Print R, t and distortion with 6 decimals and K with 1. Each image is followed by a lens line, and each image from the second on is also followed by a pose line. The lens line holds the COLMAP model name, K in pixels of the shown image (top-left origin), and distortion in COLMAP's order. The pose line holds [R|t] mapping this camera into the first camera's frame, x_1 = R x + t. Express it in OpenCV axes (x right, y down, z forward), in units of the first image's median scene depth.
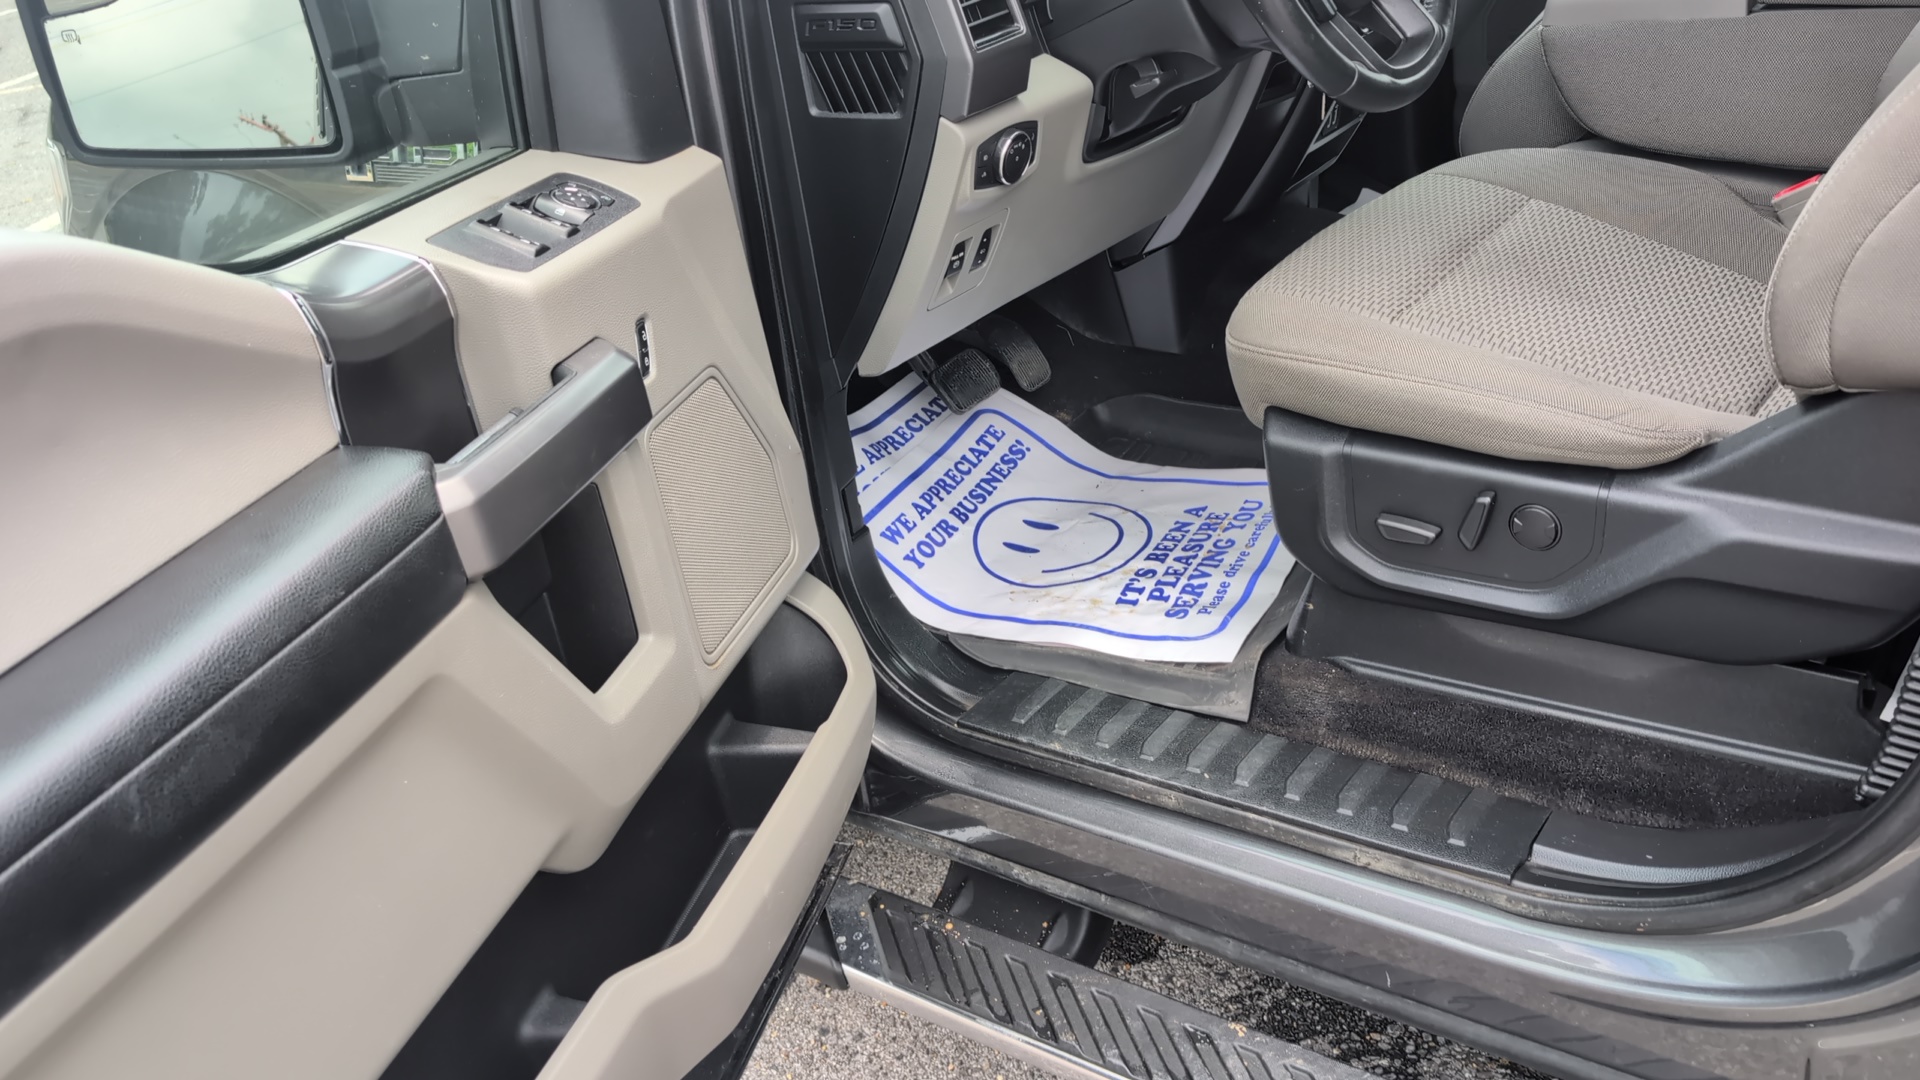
lens RADIAL K [[1591.4, 0, 966.4], [0, 1591.4, 533.1], [0, 0, 1]] dist [-0.005289, -0.007148]
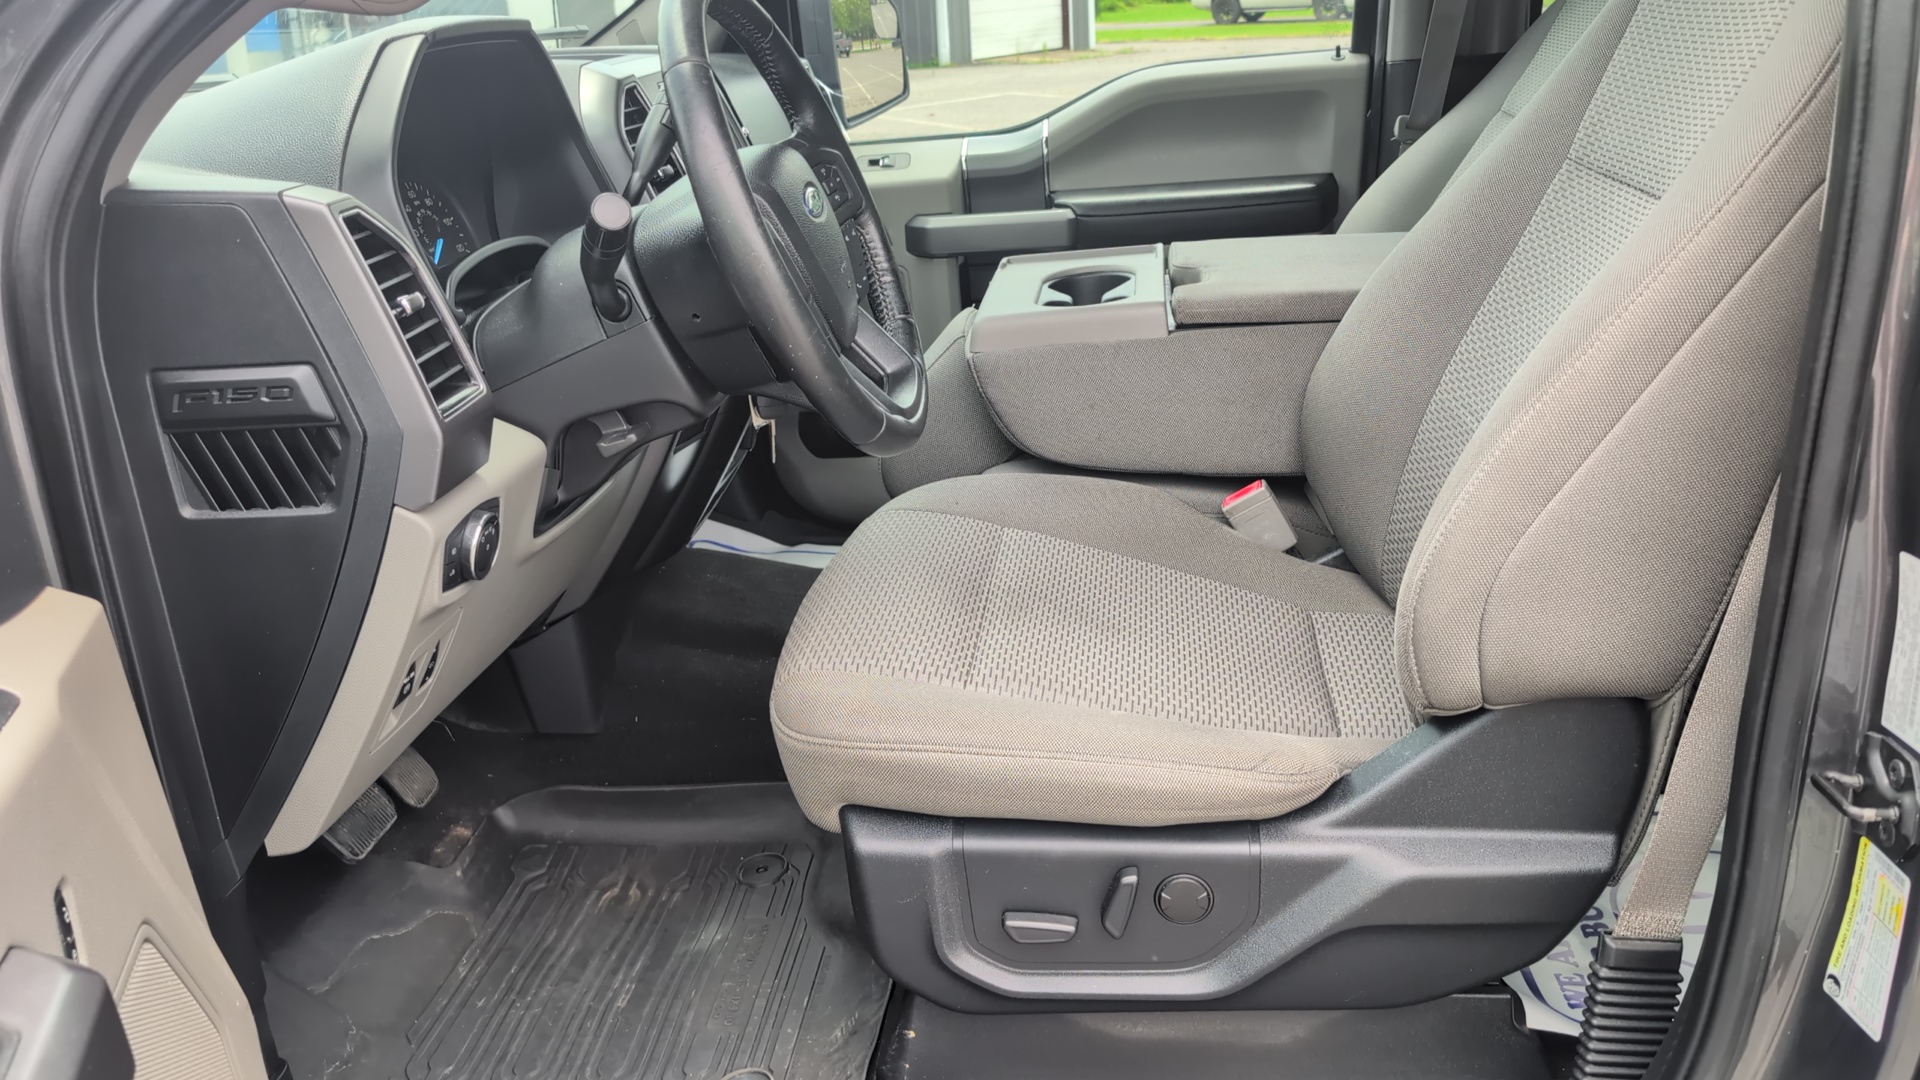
lens RADIAL K [[1609.4, 0, 960.0], [0, 1609.4, 540.0], [0, 0, 1]] dist [0.080973, -0.006686]
pose [[0.876297, -0.098498, 0.471594, -0.142059], [0.184000, 0.973097, -0.138658, -0.086276], [-0.445249, 0.208278, 0.870846, 0.202823]]
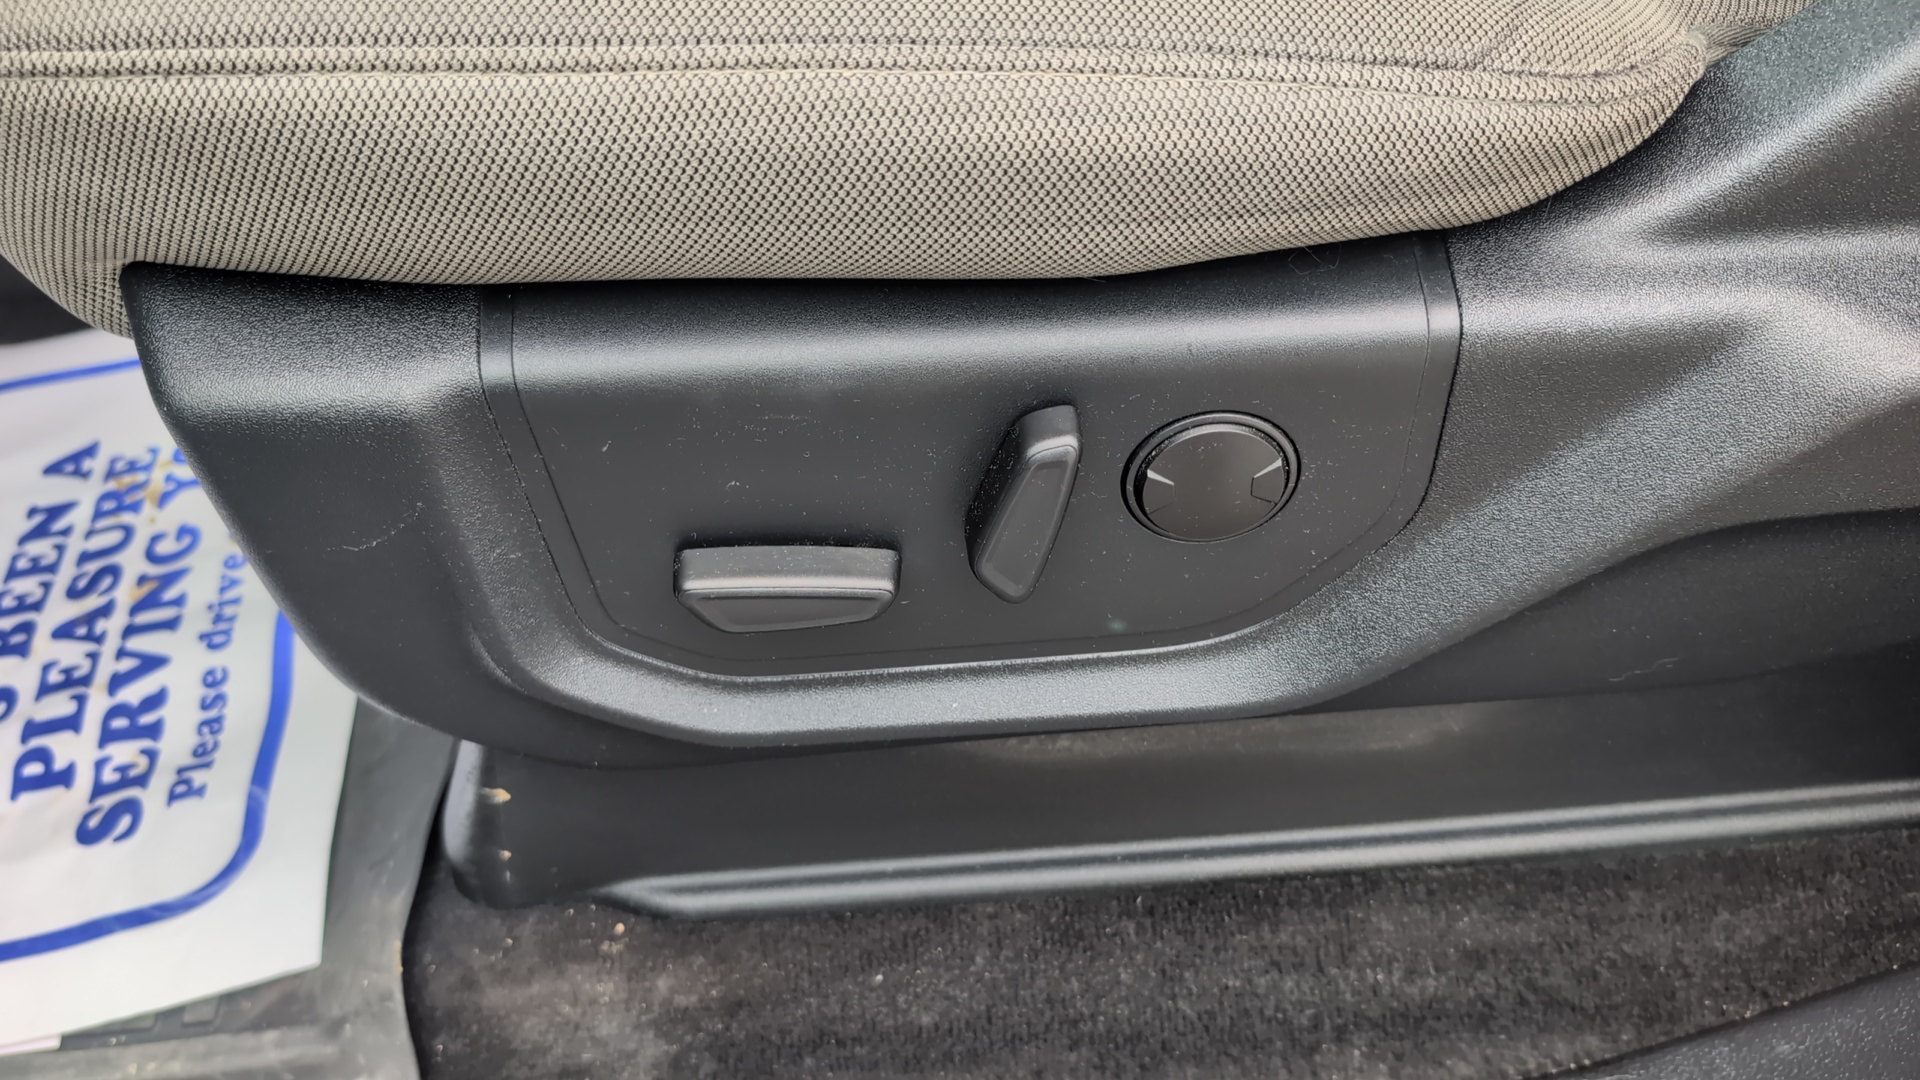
lens RADIAL K [[1673.0, 0, 960.2], [0, 1673.0, 567.9], [0, 0, 1]] dist [-0.002667, 0.003827]
pose [[0.801847, -0.365594, 0.472633, 0.150861], [0.241885, 0.921874, 0.302722, -0.083179], [-0.546381, -0.128414, 0.827634, 0.687685]]
